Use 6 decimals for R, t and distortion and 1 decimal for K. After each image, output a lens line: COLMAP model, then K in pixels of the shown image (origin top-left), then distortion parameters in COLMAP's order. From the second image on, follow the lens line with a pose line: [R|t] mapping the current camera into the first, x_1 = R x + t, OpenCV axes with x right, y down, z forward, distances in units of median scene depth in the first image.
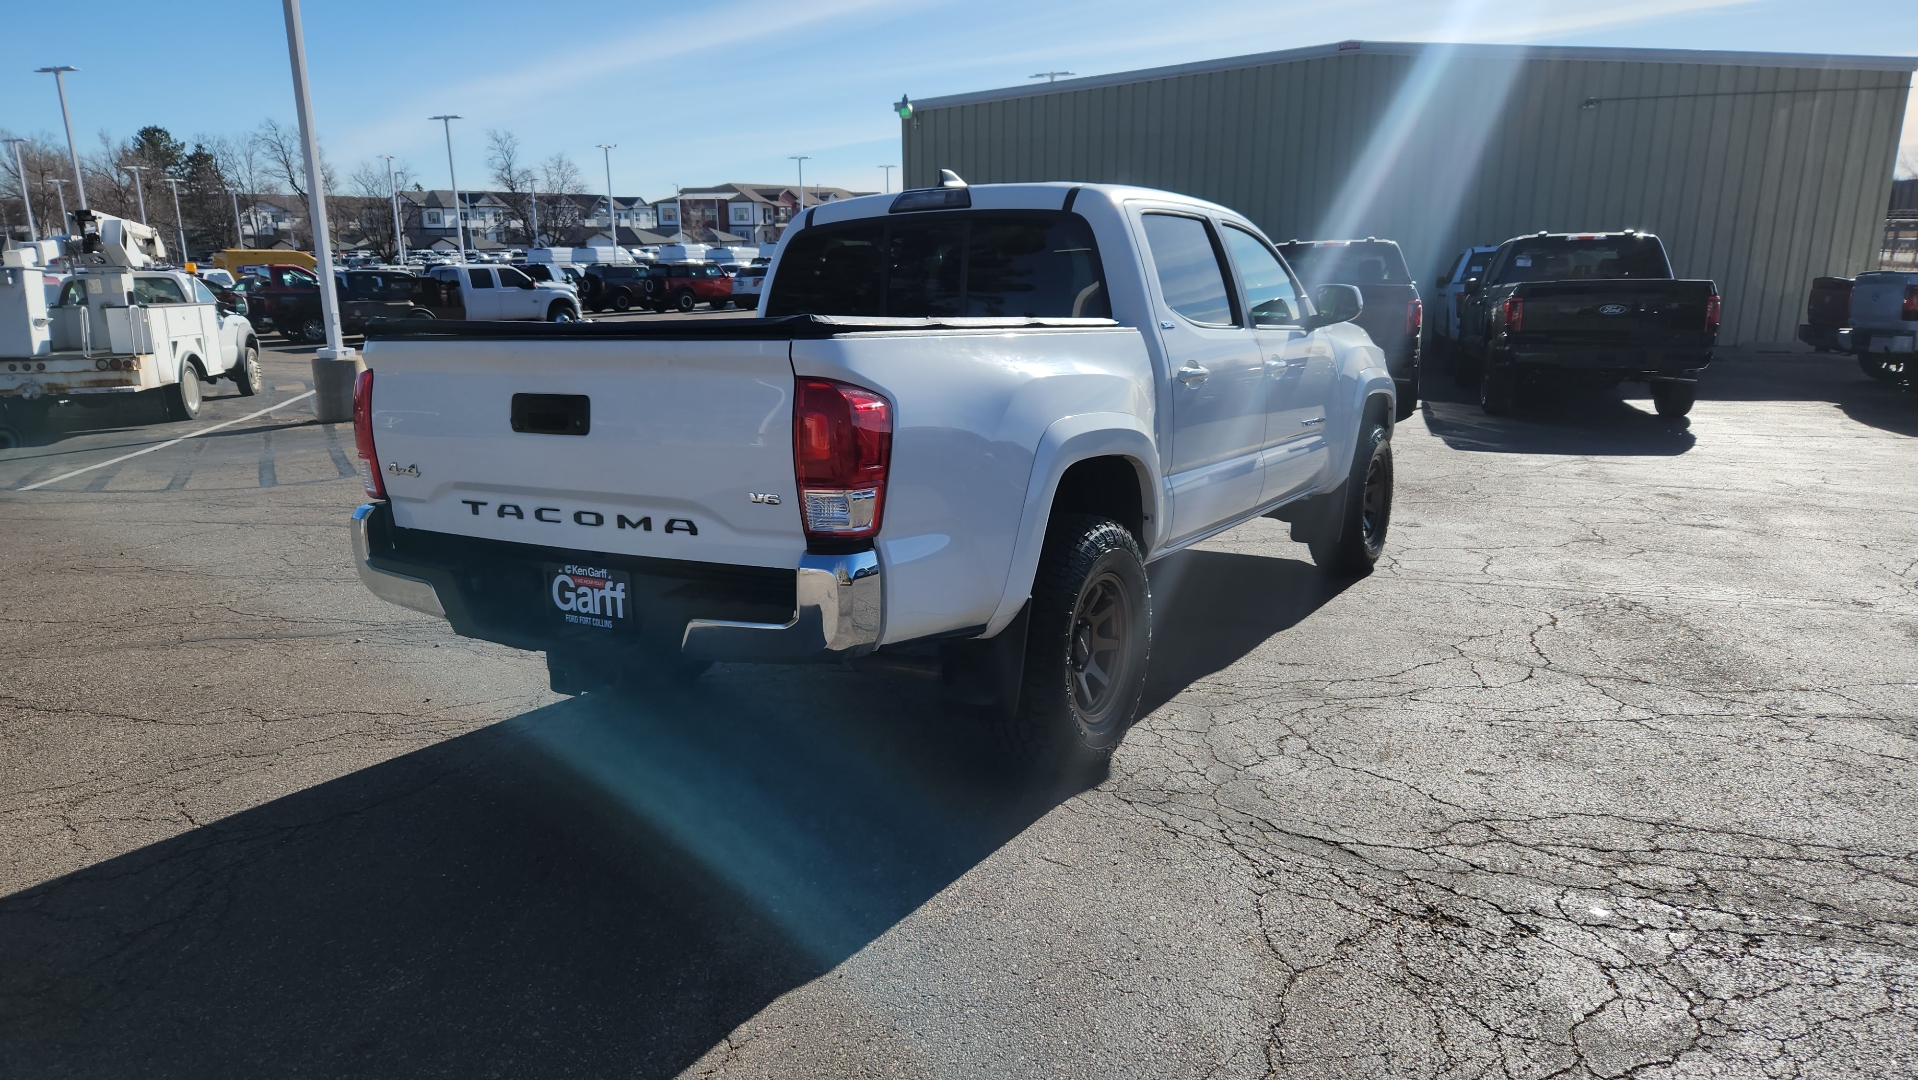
lens RADIAL K [[1280.3, 0, 941.4], [0, 1280.3, 548.4], [0, 0, 1]] dist [0.071335, -0.055449]
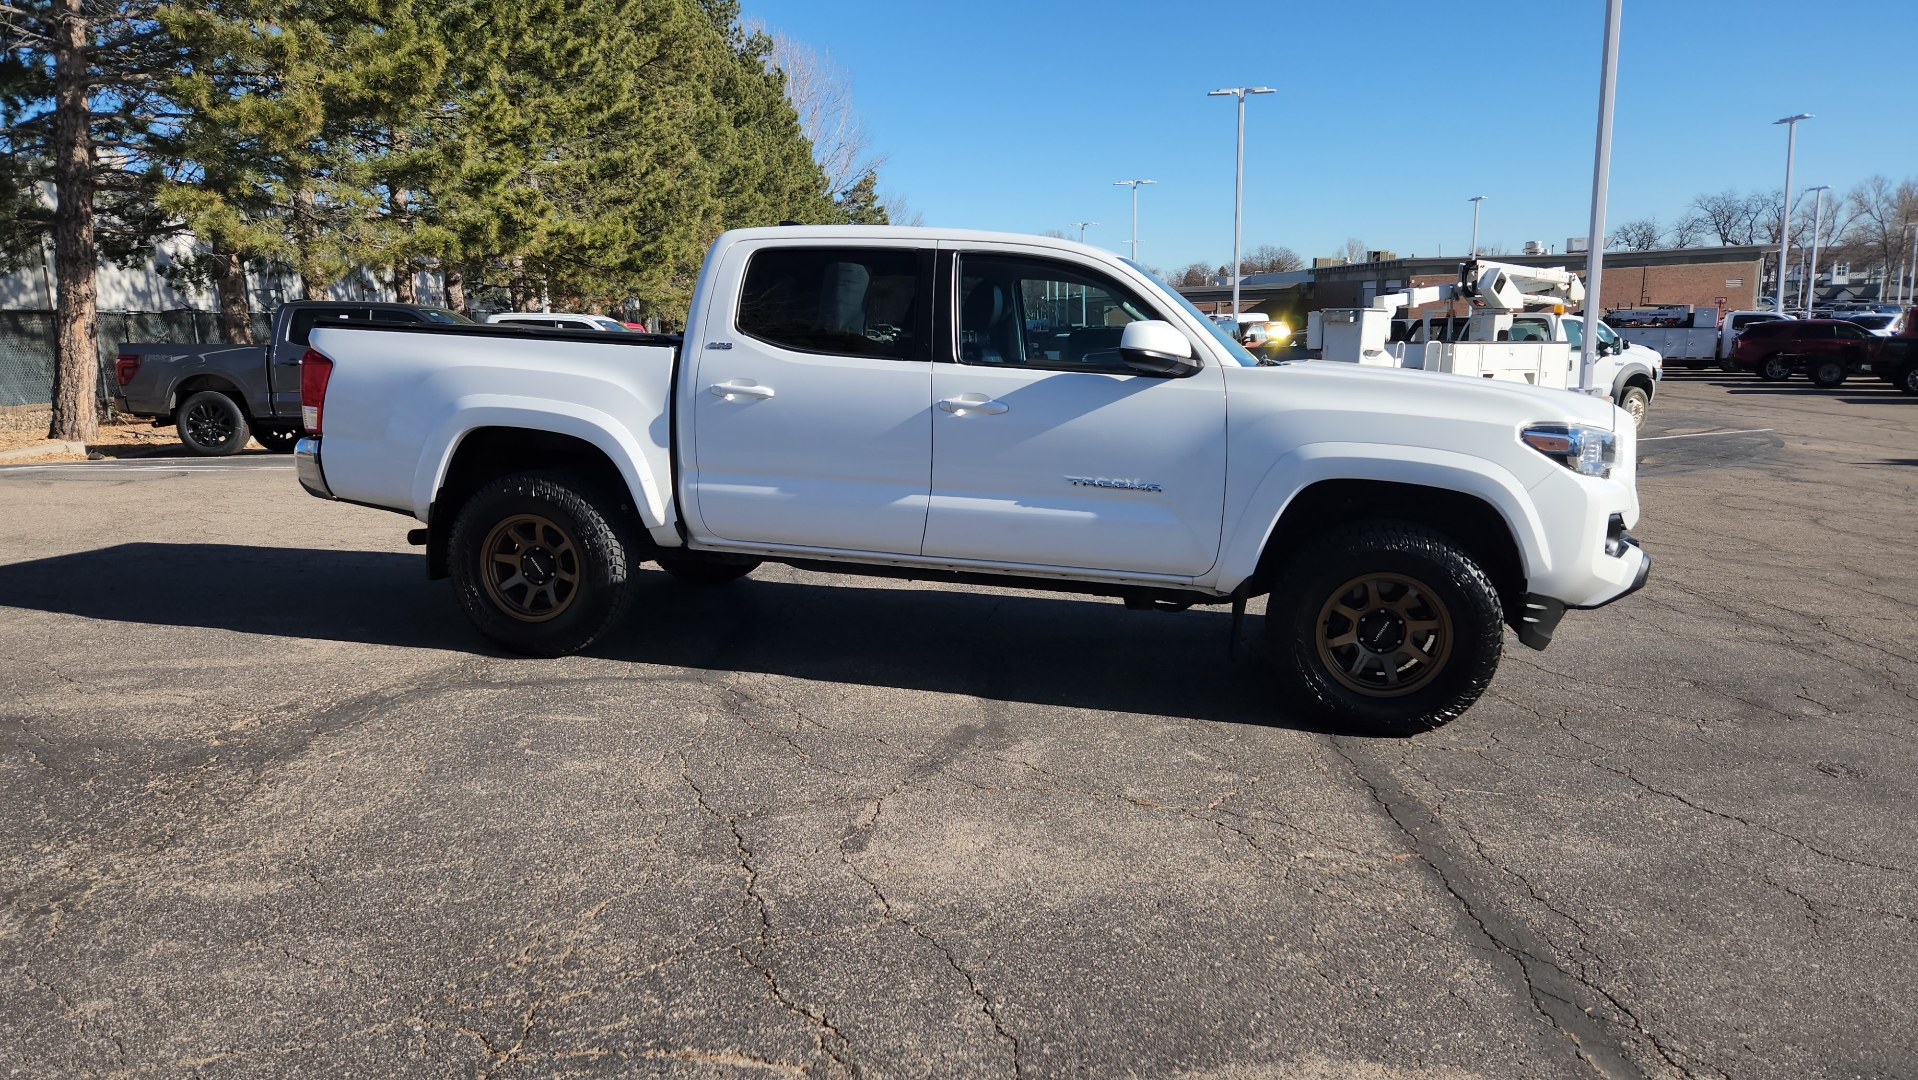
lens RADIAL K [[1283.2, 0, 931.2], [0, 1283.2, 546.9], [0, 0, 1]] dist [0.069480, -0.051456]
pose [[0.306128, 0.177159, -0.935361, 0.410416], [-0.209272, 0.971022, 0.115422, -0.051816], [0.928704, 0.160411, 0.334332, 0.245955]]
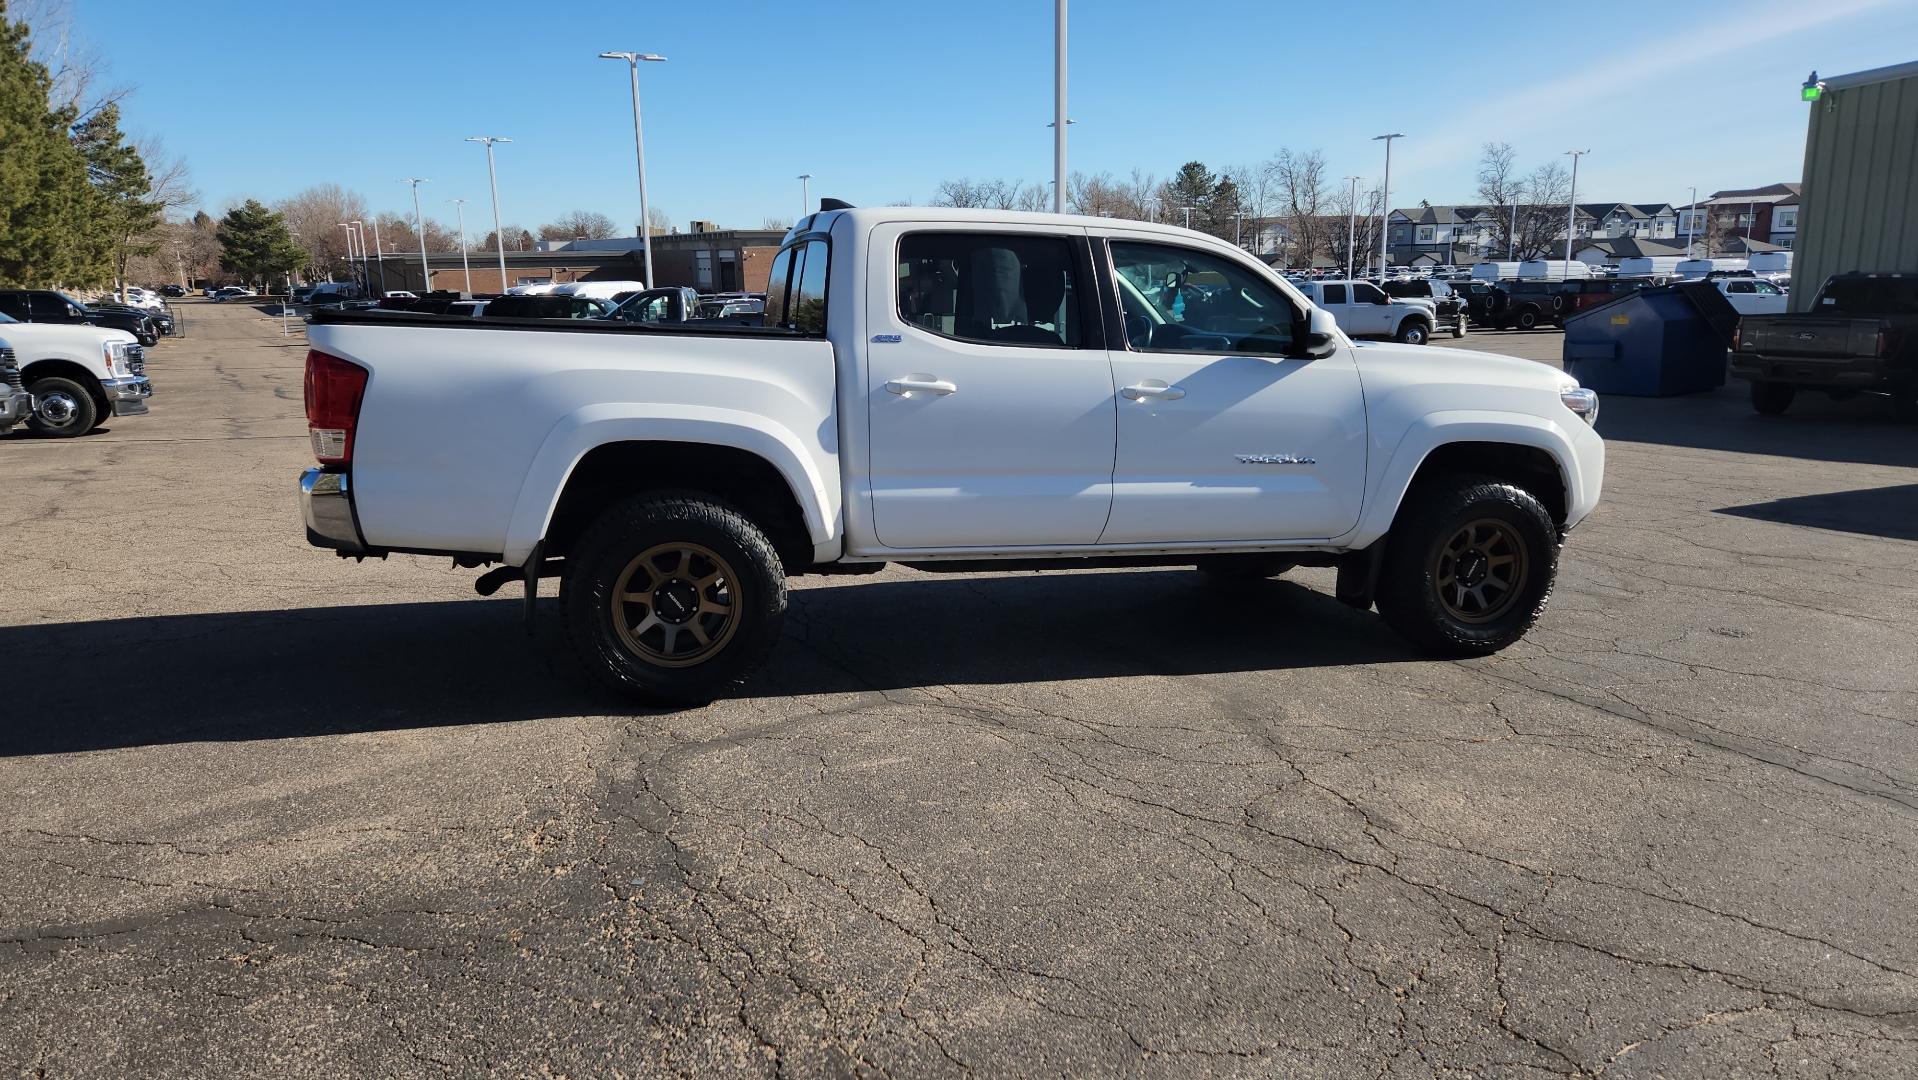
lens RADIAL K [[1283.2, 0, 932.4], [0, 1283.2, 551.4], [0, 0, 1]] dist [0.069480, -0.051456]
pose [[0.741058, 0.146771, -0.655204, 0.280874], [-0.153170, 0.987040, 0.047865, -0.016888], [0.653738, 0.064887, 0.753934, 0.068482]]
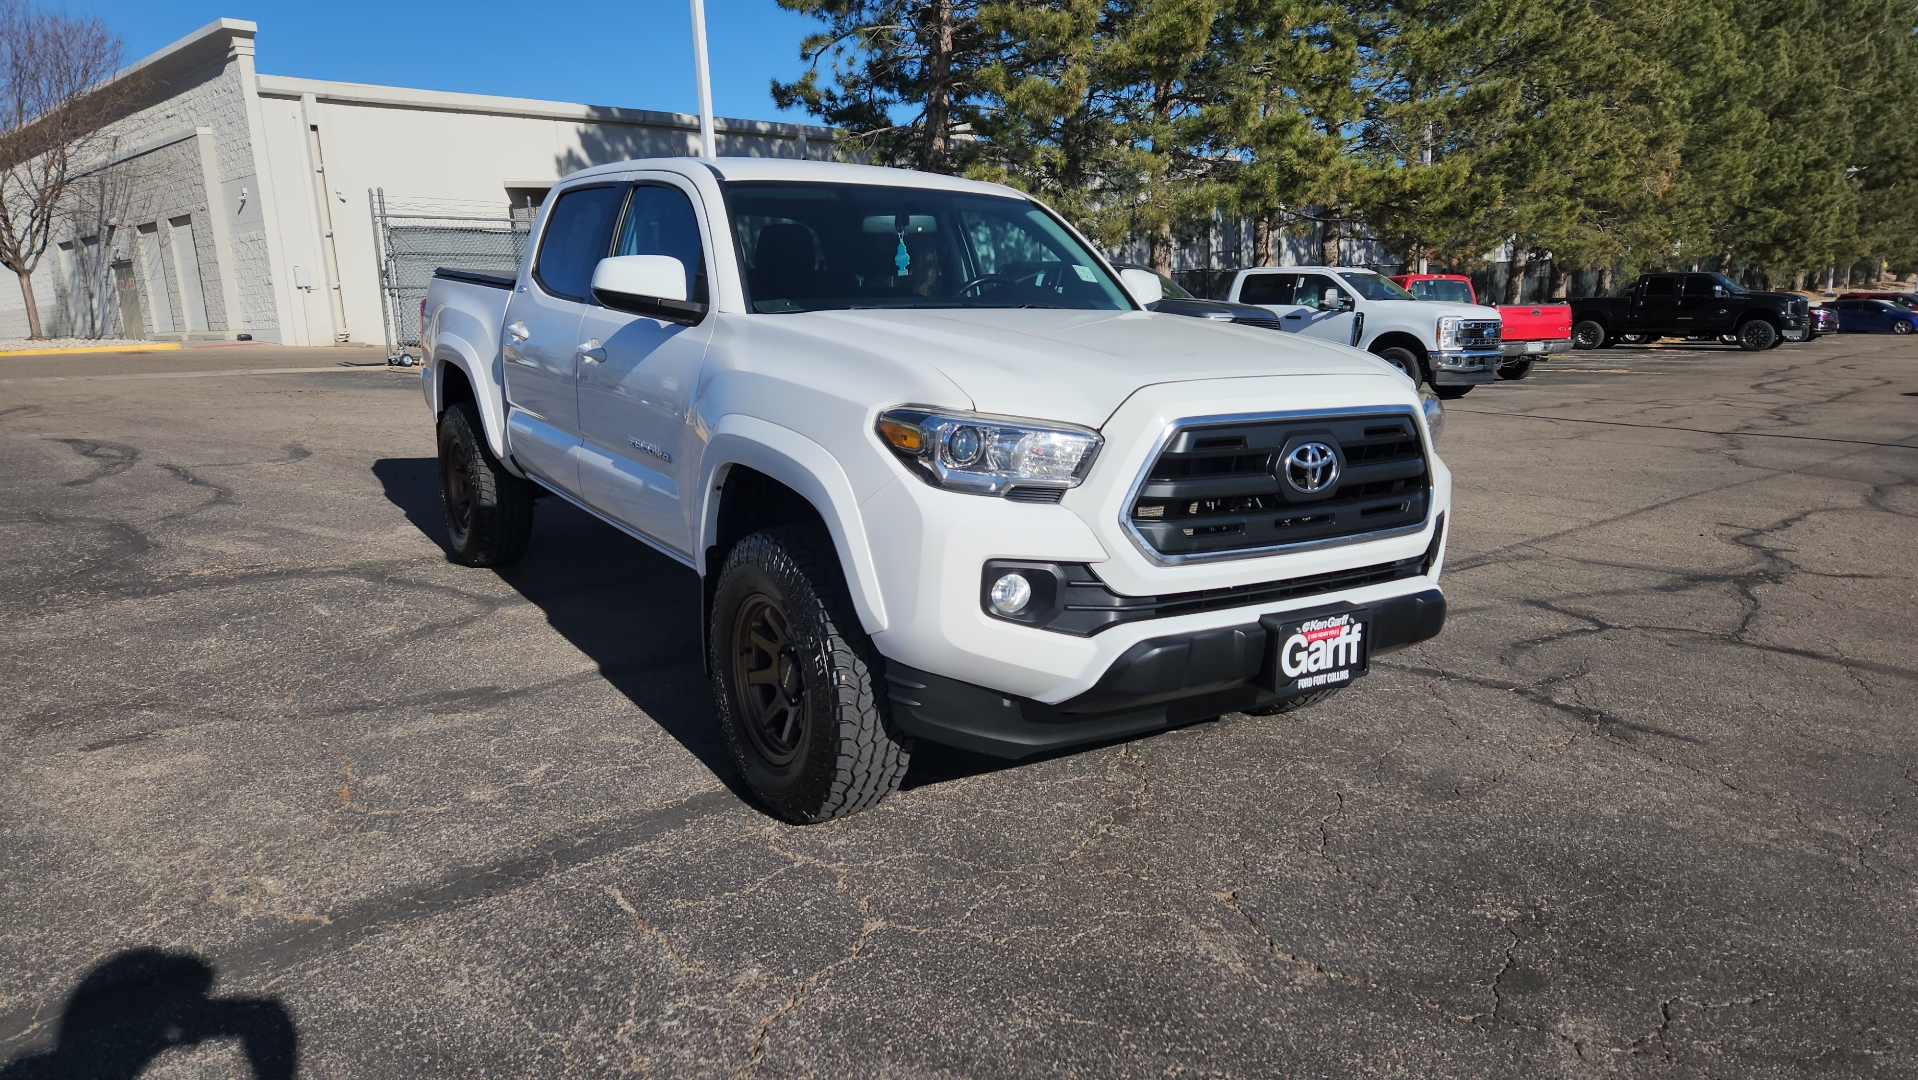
lens RADIAL K [[1283.2, 0, 924.9], [0, 1283.2, 563.4], [0, 0, 1]] dist [0.069480, -0.051456]
pose [[-0.442353, 0.206493, -0.872746, 0.339001], [-0.179582, 0.933030, 0.311778, -0.114727], [0.878678, 0.294645, -0.375646, 0.562888]]
